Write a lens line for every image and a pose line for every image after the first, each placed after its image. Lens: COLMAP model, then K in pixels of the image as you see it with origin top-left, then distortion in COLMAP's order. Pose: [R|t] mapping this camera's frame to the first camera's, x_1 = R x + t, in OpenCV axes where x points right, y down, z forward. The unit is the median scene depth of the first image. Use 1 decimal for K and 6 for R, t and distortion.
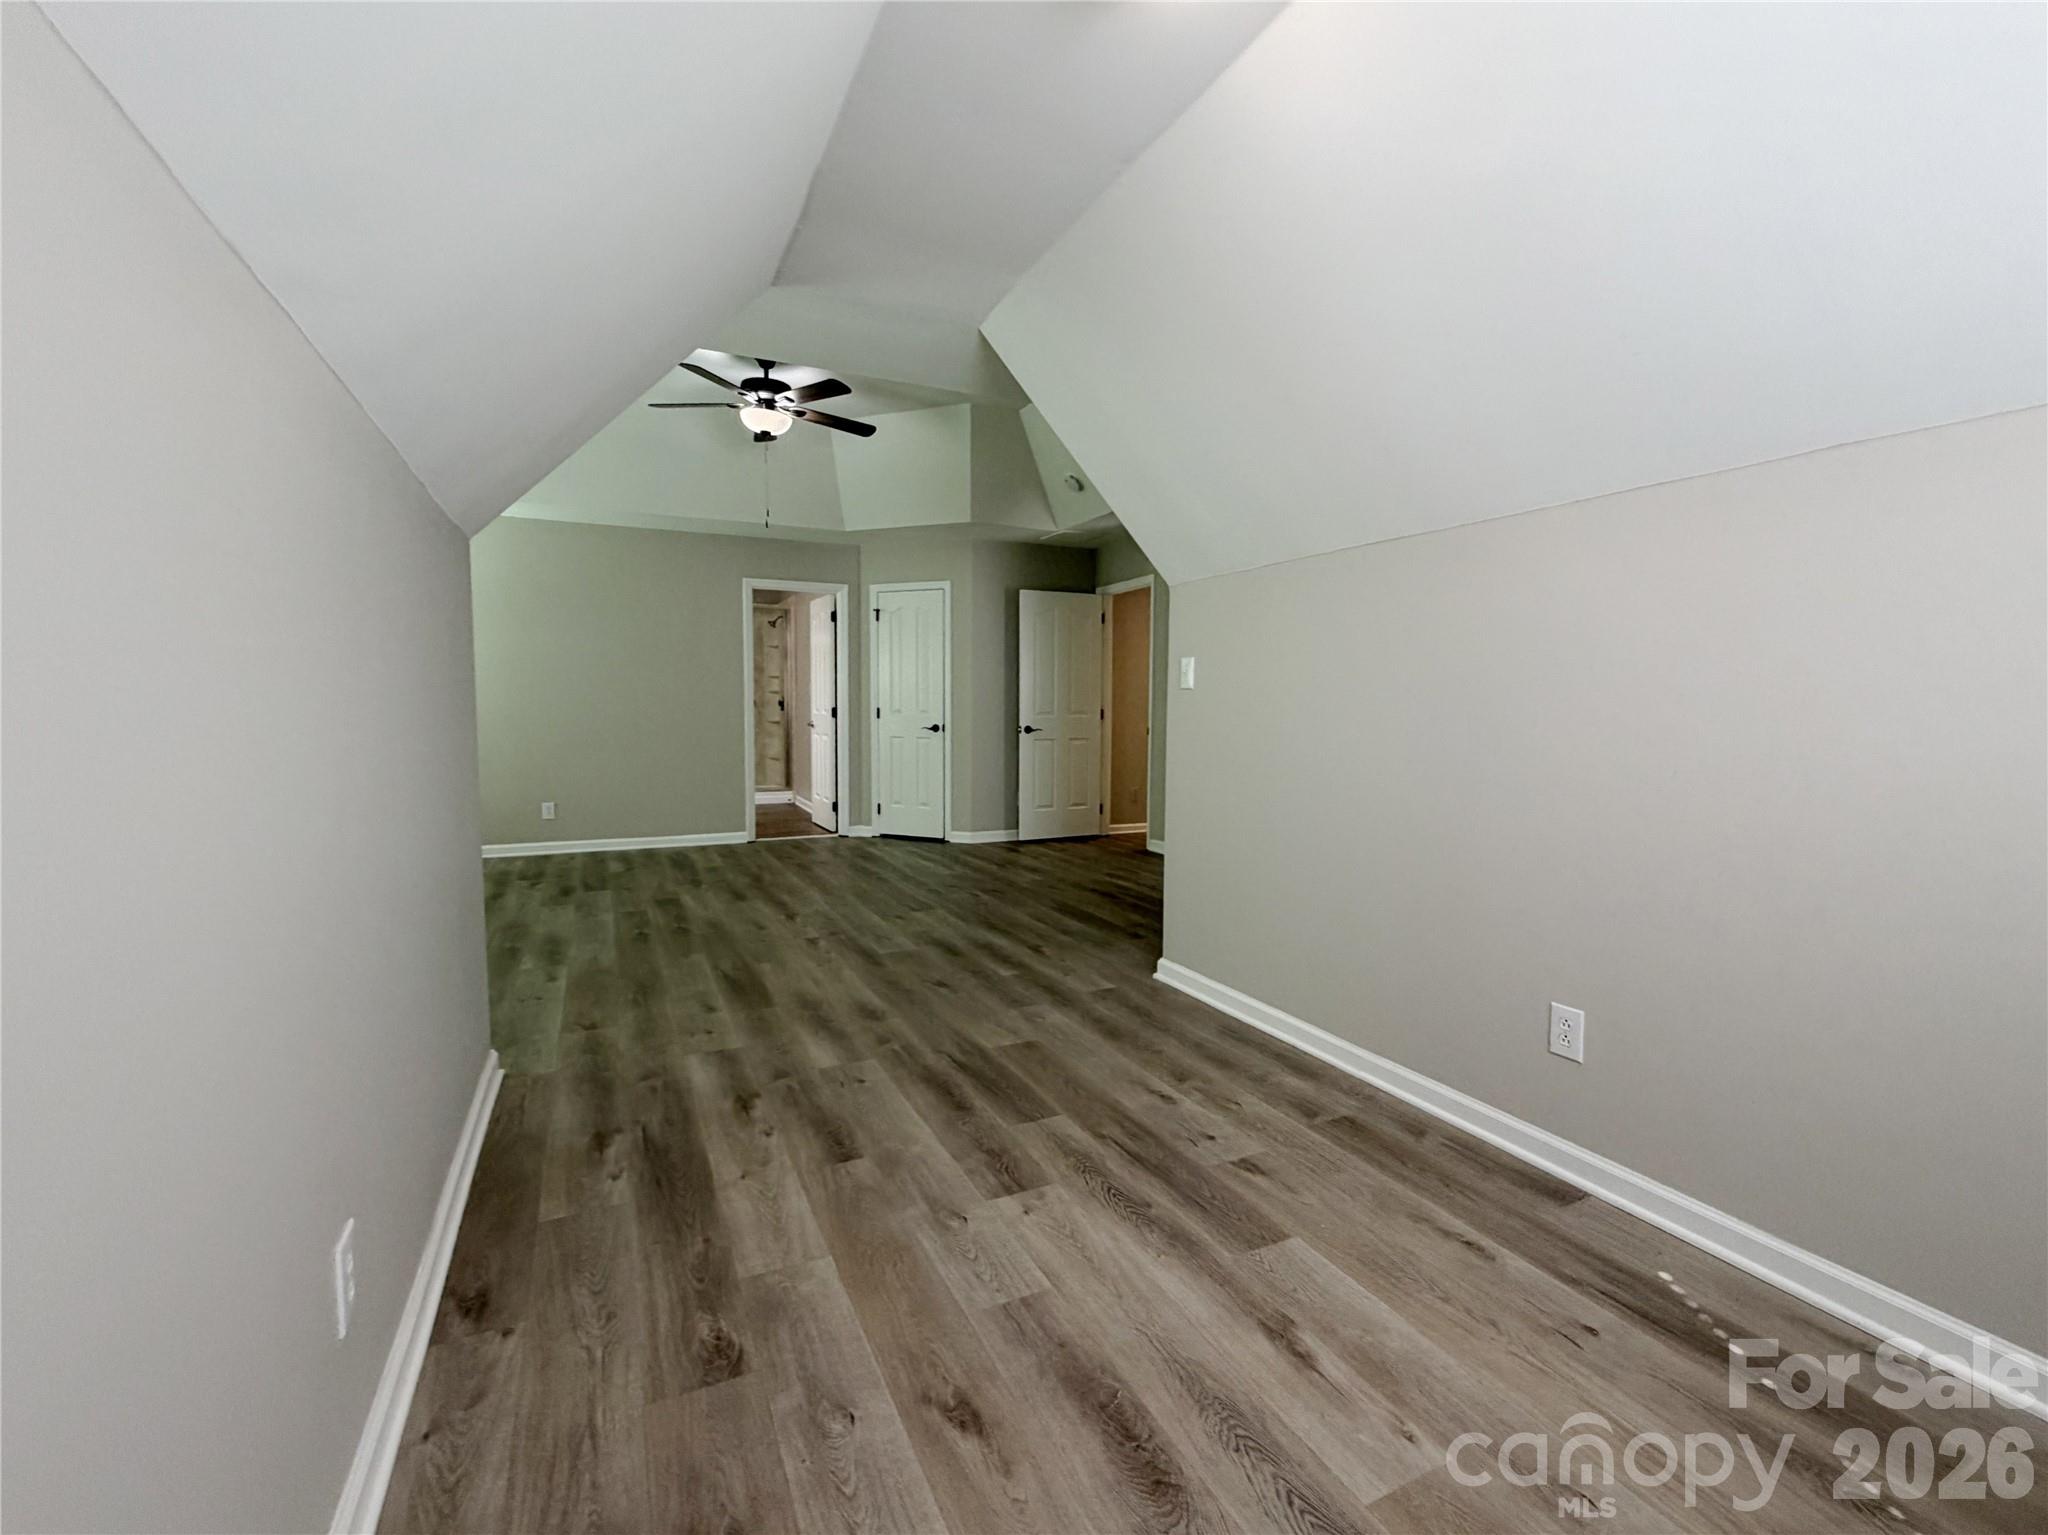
lens RADIAL K [[884.5, 0, 1019.9], [0, 884.5, 773.1], [0, 0, 1]] dist [-0.002373, -0.000807]
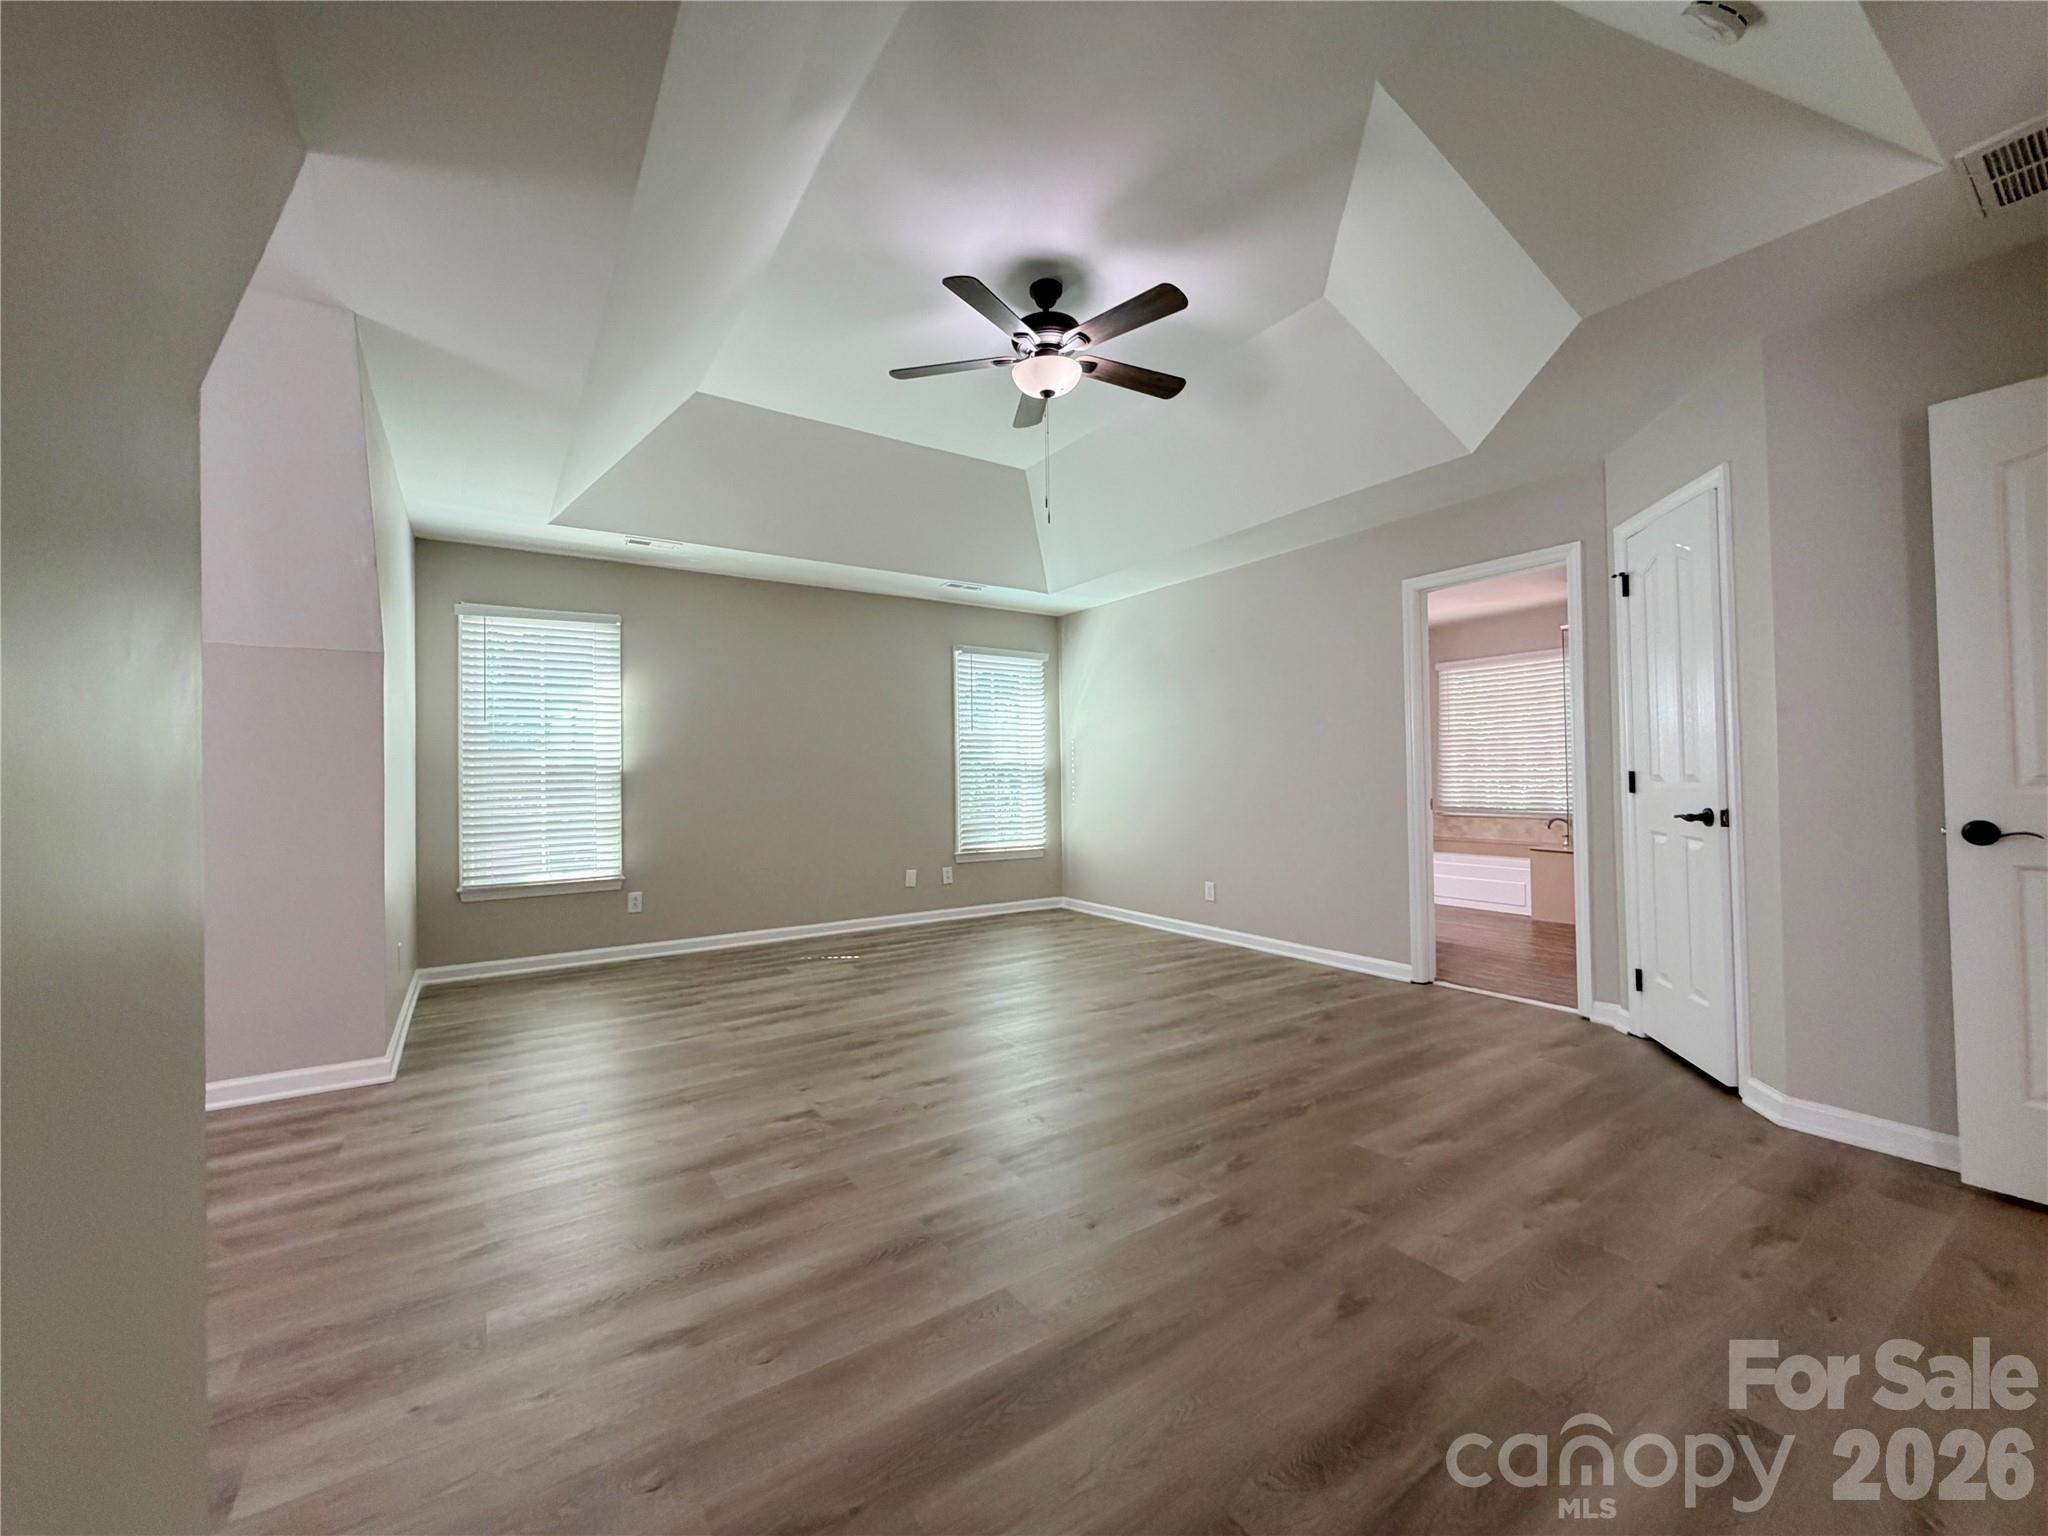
lens RADIAL K [[818.4, 0, 1018.2], [0, 818.4, 767.2], [0, 0, 1]] dist [0.000574, -0.000324]
pose [[0.145913, -0.022219, -0.989048, 0.252345], [-0.064020, 0.997440, -0.031852, -0.041791], [0.987224, 0.067967, 0.144117, 0.629503]]
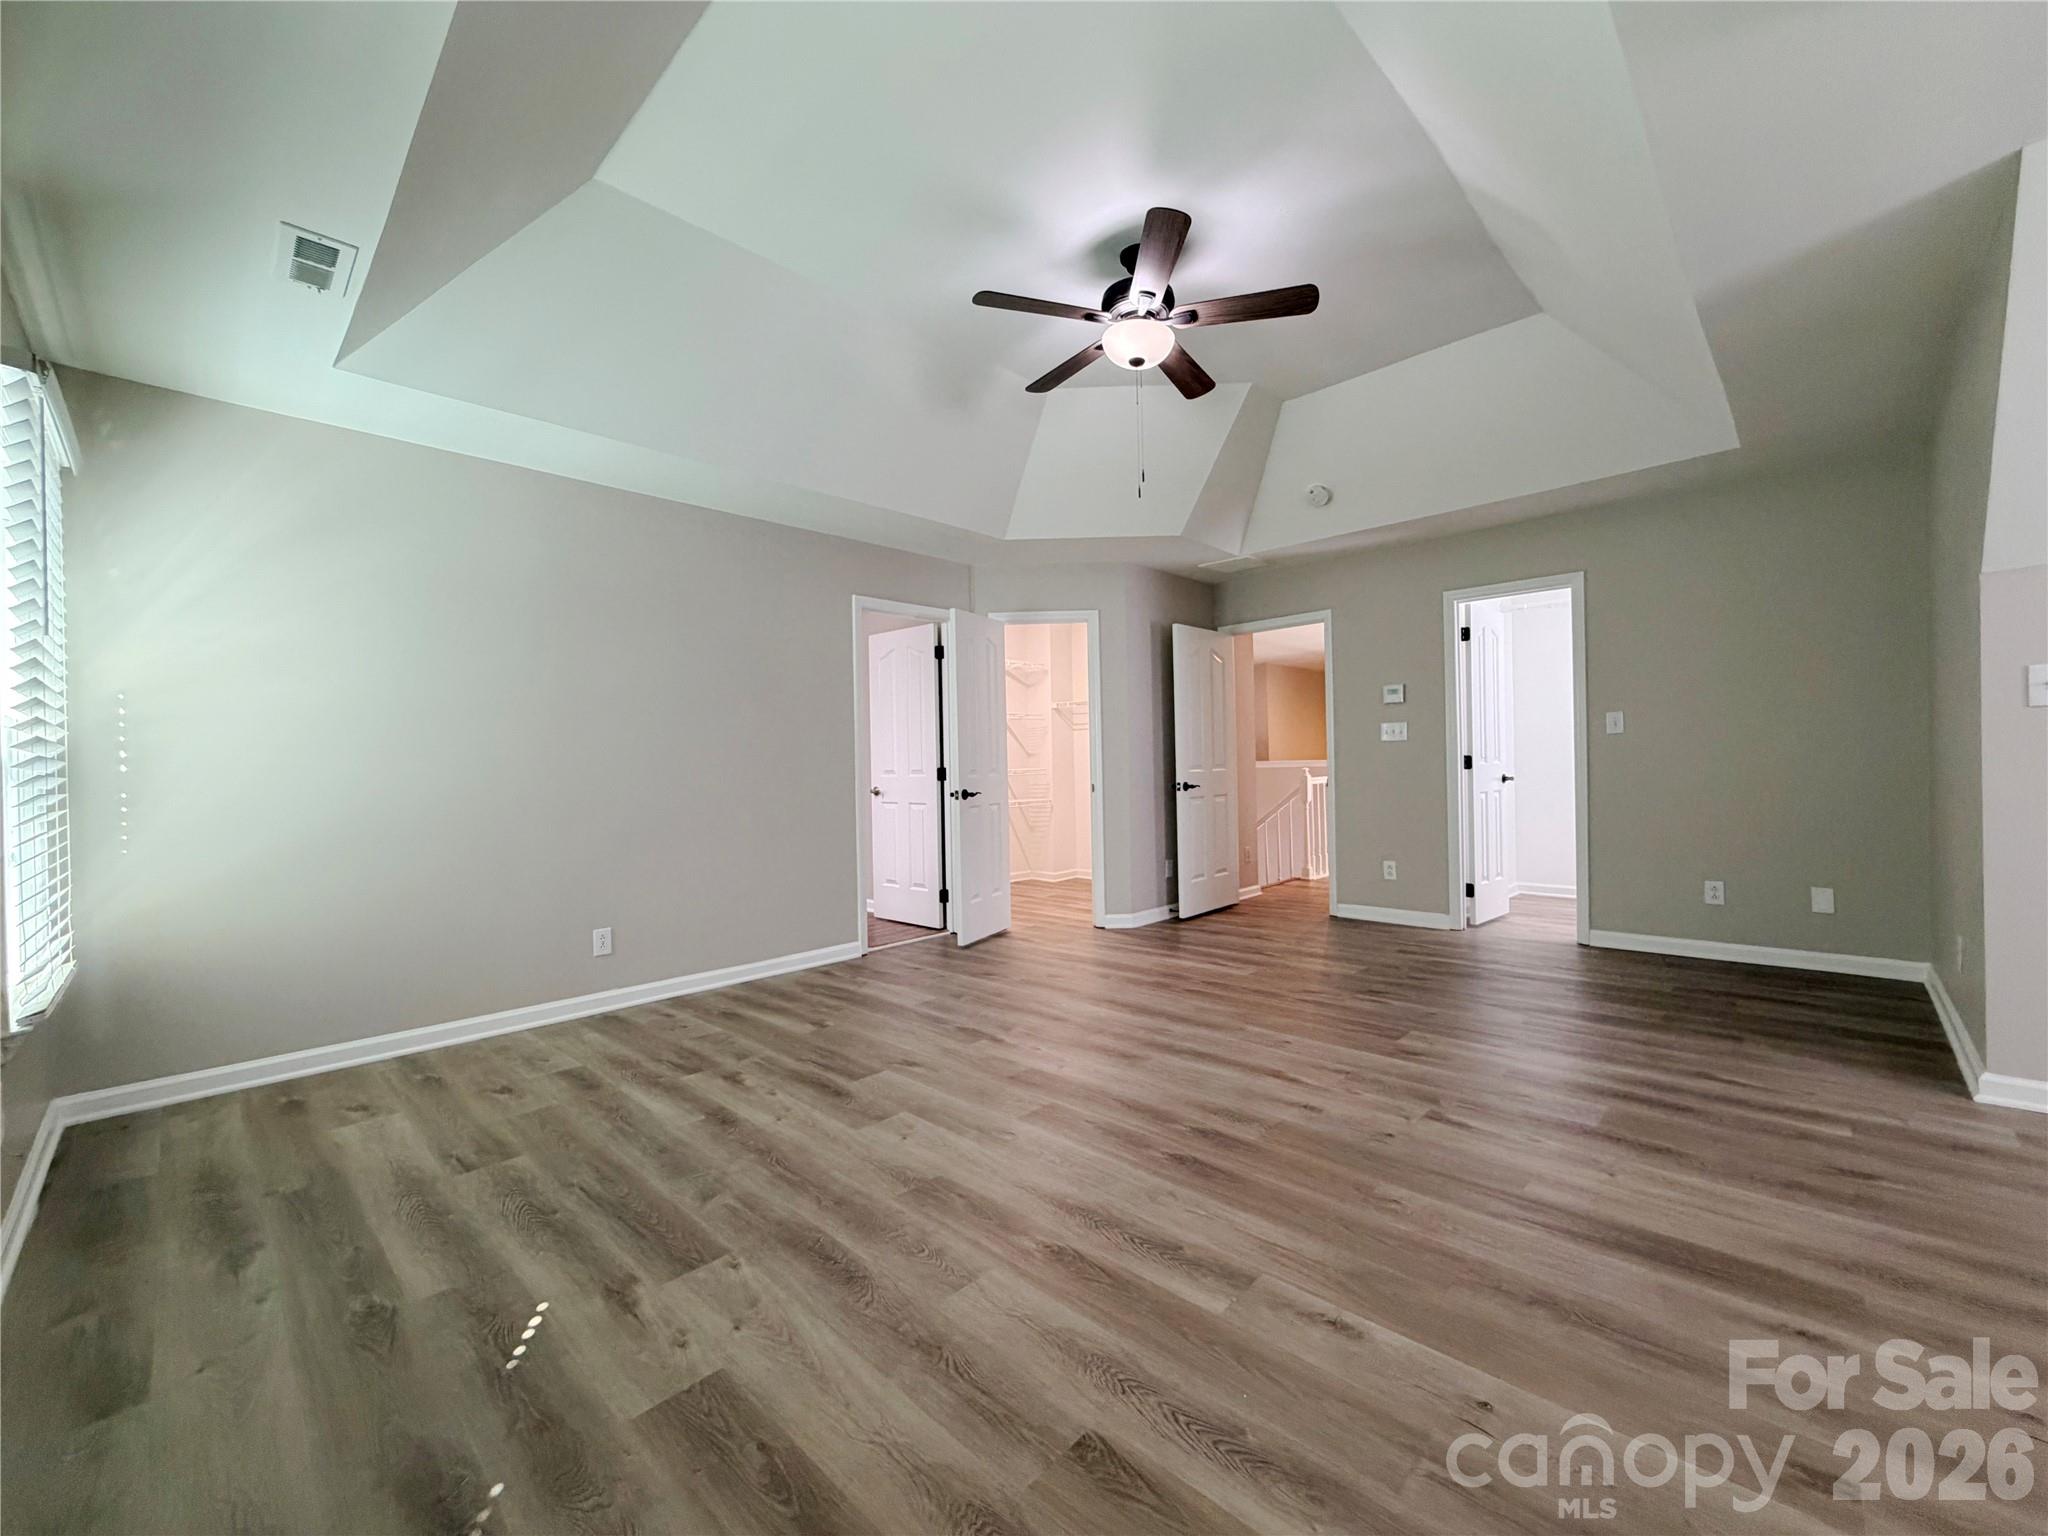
lens RADIAL K [[818.4, 0, 1018.2], [0, 818.4, 767.2], [0, 0, 1]] dist [0.000574, -0.000324]
pose [[0.936637, -0.028655, 0.349128, -0.424833], [0.056933, 0.995850, -0.071004, -0.020921], [-0.345644, 0.086382, 0.934381, 0.322361]]
